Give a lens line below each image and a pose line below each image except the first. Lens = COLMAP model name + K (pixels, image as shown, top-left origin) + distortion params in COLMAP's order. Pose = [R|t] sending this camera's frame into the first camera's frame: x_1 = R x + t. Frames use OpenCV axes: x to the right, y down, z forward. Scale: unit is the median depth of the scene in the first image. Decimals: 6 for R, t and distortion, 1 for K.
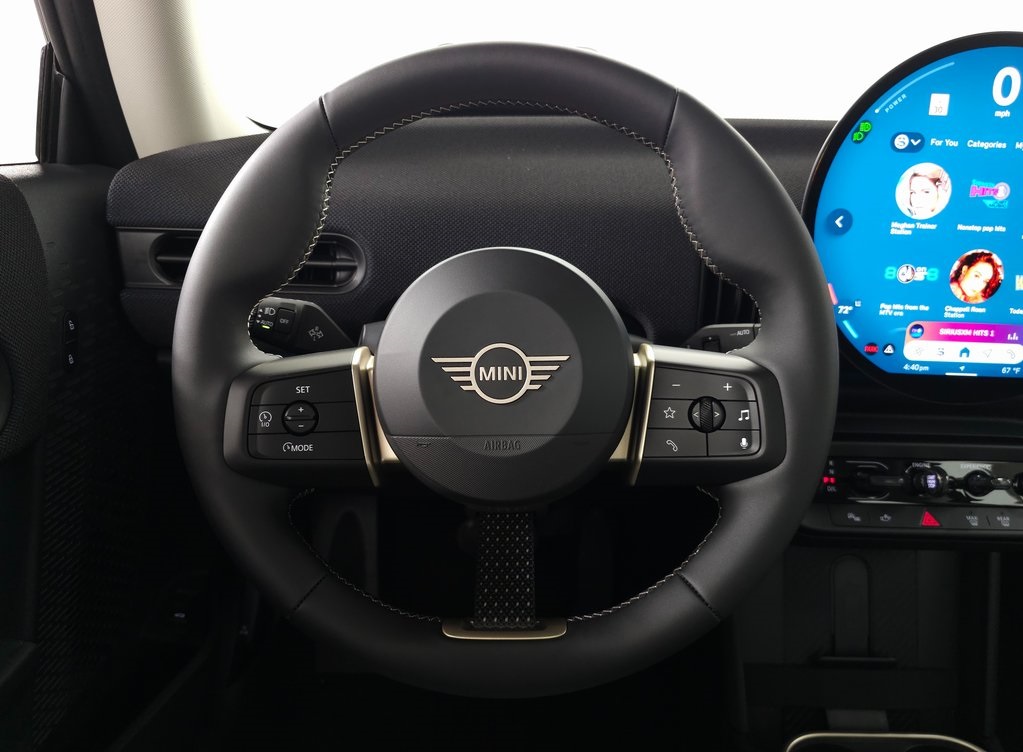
lens RADIAL K [[722.6, 0, 505.1], [0, 722.6, 362.9], [0, 0, 1]] dist [0.023741, -0.034458]
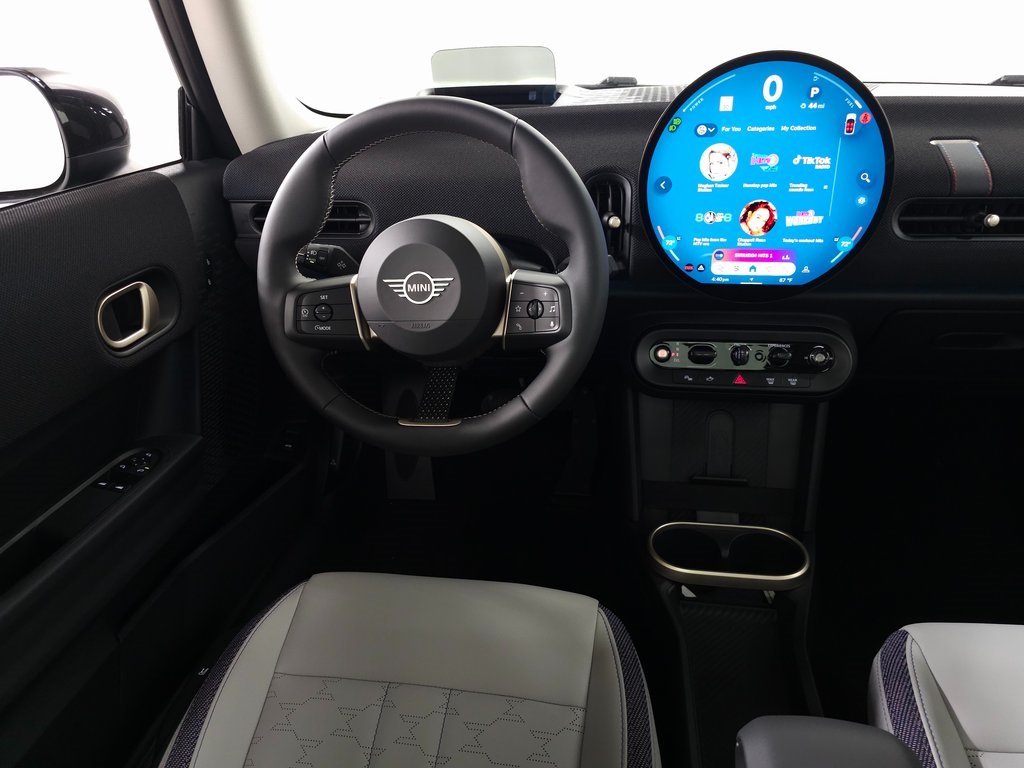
lens RADIAL K [[694.1, 0, 503.0], [0, 694.1, 372.5], [0, 0, 1]] dist [0.063154, -0.077979]
pose [[0.987723, 0.005996, -0.156099, 0.363655], [0.015418, 0.990642, 0.135614, -0.006431], [0.155452, -0.136356, 0.978387, -0.568530]]
